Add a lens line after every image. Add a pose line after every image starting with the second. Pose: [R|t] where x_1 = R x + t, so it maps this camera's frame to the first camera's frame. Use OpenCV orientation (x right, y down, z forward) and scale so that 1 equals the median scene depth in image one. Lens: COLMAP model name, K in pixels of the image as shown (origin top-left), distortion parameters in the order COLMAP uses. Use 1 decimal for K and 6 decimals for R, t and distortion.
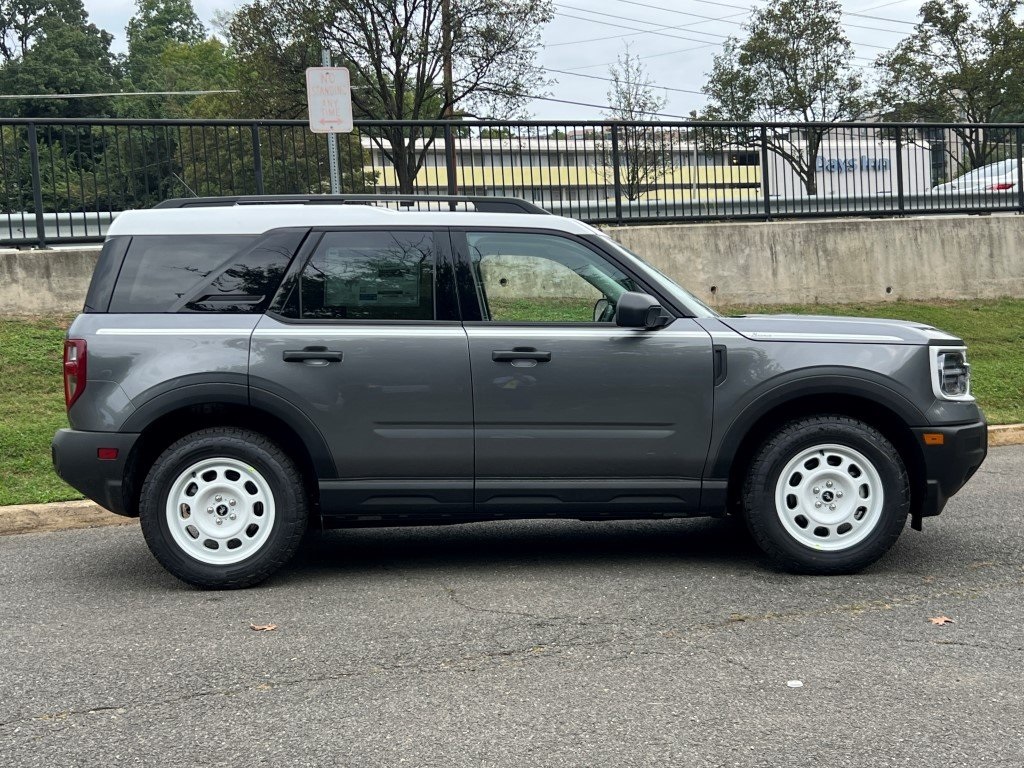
lens RADIAL K [[1275.4, 0, 511.4], [0, 1275.4, 381.5], [0, 0, 1]] dist [0.069686, 0.000000]
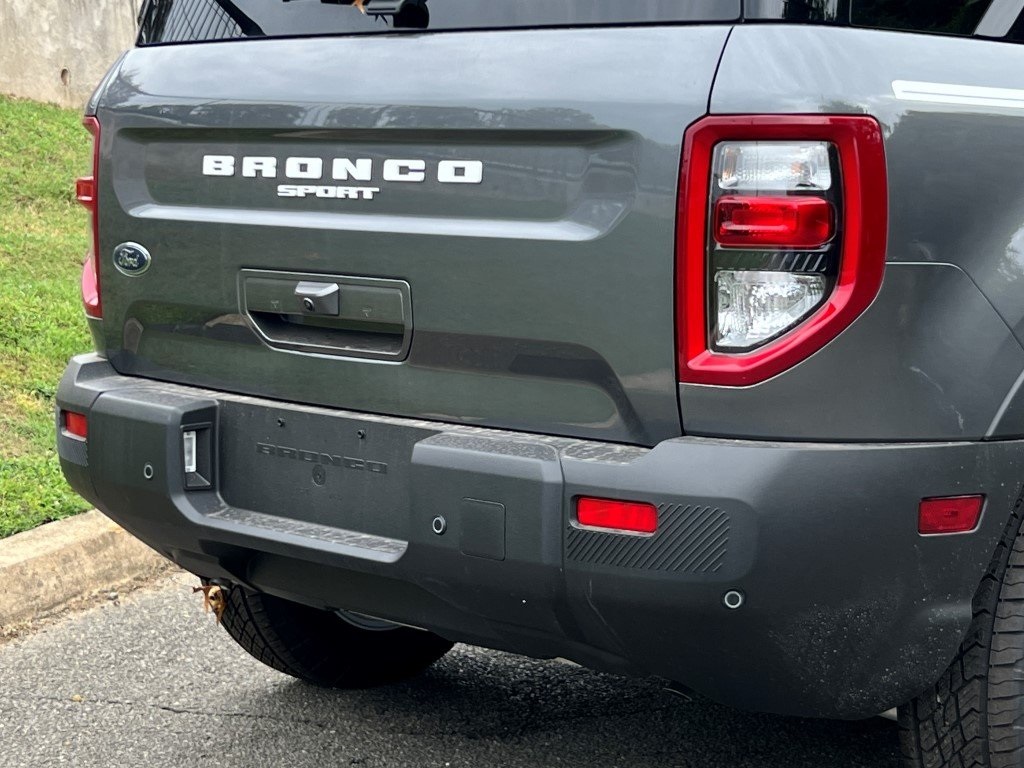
lens RADIAL K [[2036.5, 0, 514.8], [0, 2036.5, 387.0], [0, 0, 1]] dist [0.098114, 0.000000]
pose [[0.705722, -0.053459, 0.706469, -0.293507], [0.009448, 0.997771, 0.066064, -0.001635], [-0.708426, -0.039949, 0.704654, 0.308547]]
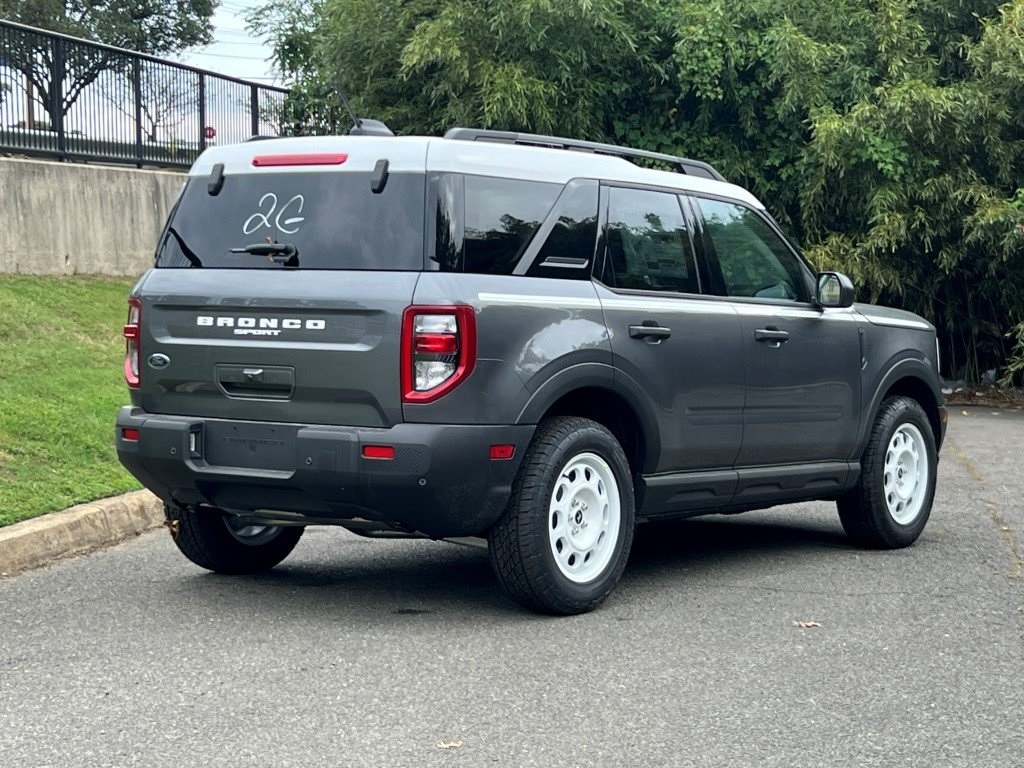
lens RADIAL K [[2036.5, 0, 514.8], [0, 2036.5, 384.6], [0, 0, 1]] dist [0.098114, 0.000000]
pose [[0.591168, -0.002538, 0.806545, -0.545069], [0.009411, 0.999949, -0.003752, 0.008174], [-0.806494, 0.009808, 0.591161, 0.105664]]
